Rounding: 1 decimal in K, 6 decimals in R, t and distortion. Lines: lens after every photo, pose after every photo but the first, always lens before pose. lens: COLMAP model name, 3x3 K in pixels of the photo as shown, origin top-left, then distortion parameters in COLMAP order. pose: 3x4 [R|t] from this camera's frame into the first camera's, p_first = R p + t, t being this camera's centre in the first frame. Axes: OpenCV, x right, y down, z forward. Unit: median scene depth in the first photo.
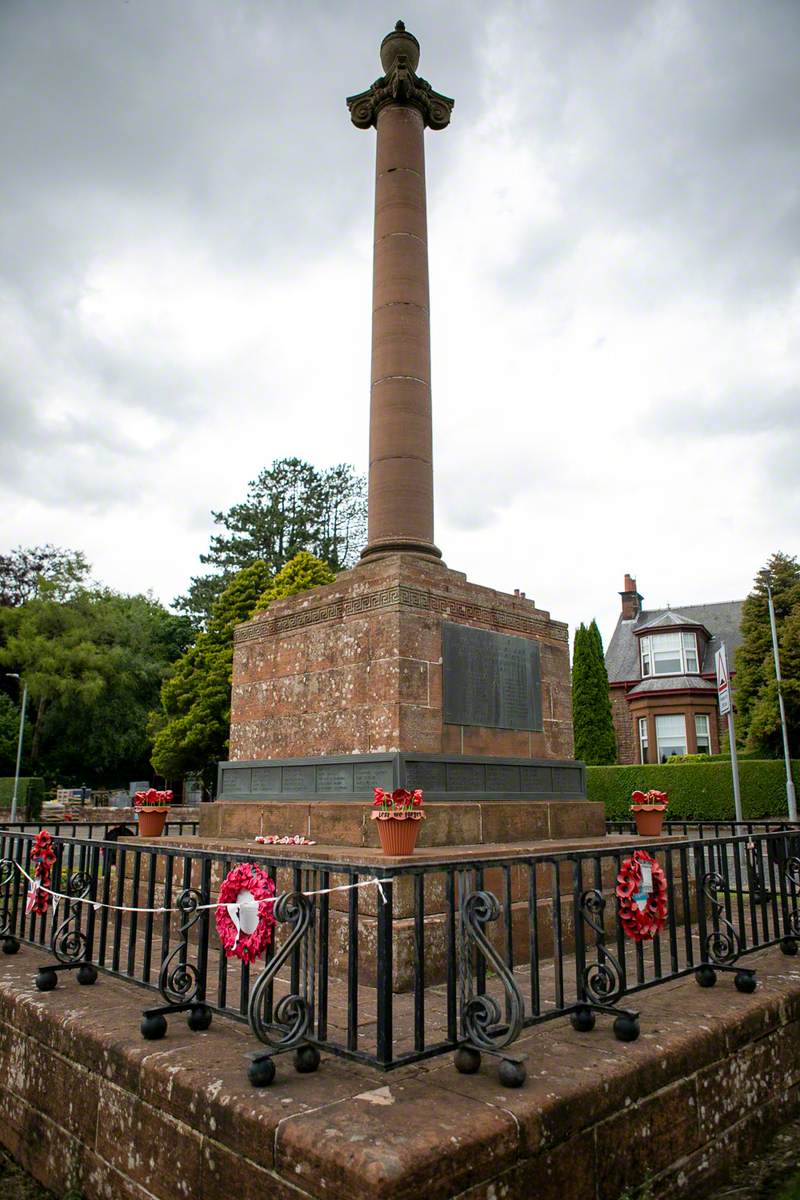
lens RADIAL K [[824.2, 0, 400.0], [0, 824.2, 600.0], [0, 0, 1]] dist [-0.107452, 0.081158]
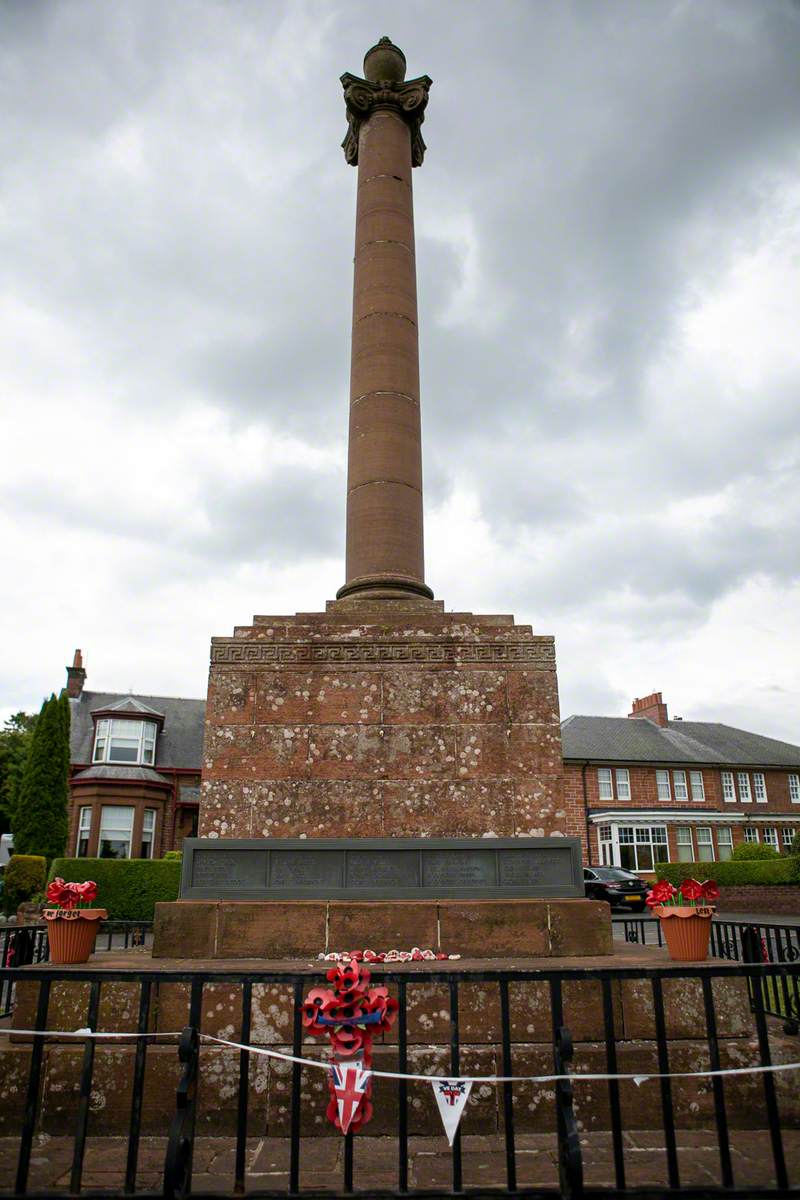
lens RADIAL K [[824.2, 0, 400.0], [0, 824.2, 600.0], [0, 0, 1]] dist [-0.107452, 0.081158]
pose [[0.690810, 0.246931, 0.679563, -0.606811], [-0.168578, 0.968978, -0.180727, 0.105331], [-0.703109, 0.010289, 0.711007, 0.428936]]
